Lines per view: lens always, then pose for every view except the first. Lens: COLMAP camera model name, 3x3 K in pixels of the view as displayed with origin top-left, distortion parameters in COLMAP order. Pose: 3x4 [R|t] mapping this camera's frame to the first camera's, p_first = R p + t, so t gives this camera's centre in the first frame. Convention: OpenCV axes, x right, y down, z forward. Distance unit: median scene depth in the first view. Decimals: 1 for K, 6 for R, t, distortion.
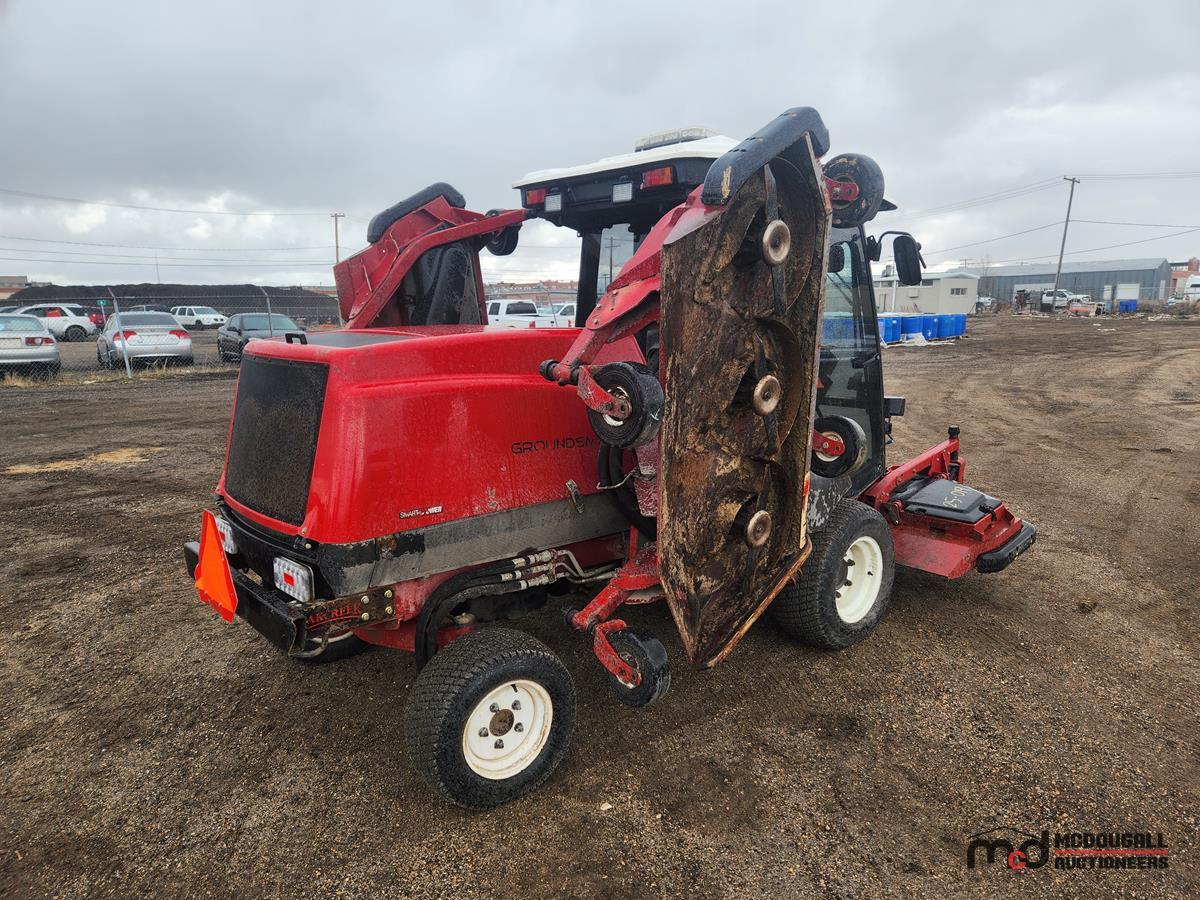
lens RADIAL K [[905.0, 0, 600.0], [0, 905.0, 450.0], [0, 0, 1]] dist [0.057788, -0.070729]
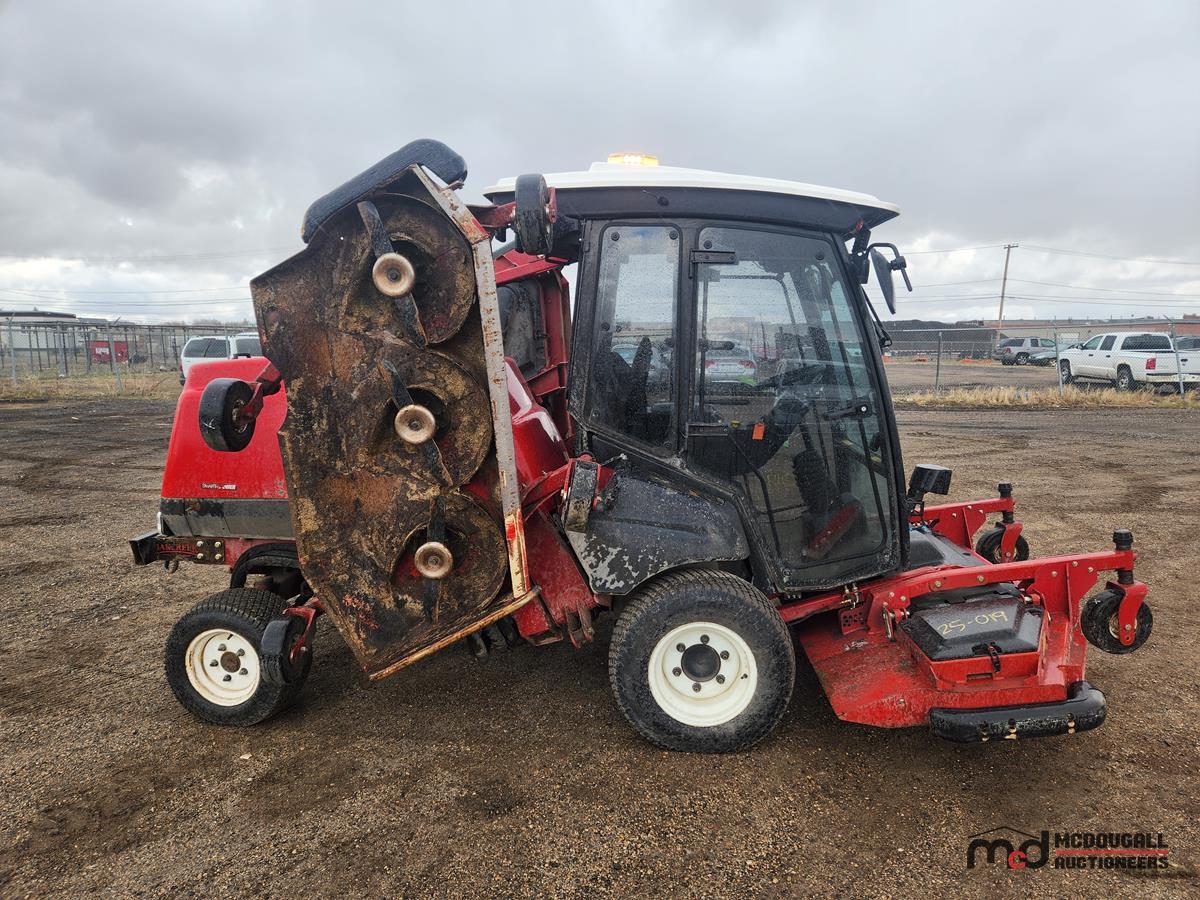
lens RADIAL K [[884.3, 0, 600.1], [0, 884.3, 423.1], [0, 0, 1]] dist [0.001824, -0.002321]
pose [[0.646081, 0.081391, -0.758917, 1.025972], [-0.128335, 0.991727, -0.002895, -0.082887], [0.752402, 0.099266, 0.651181, 0.503879]]
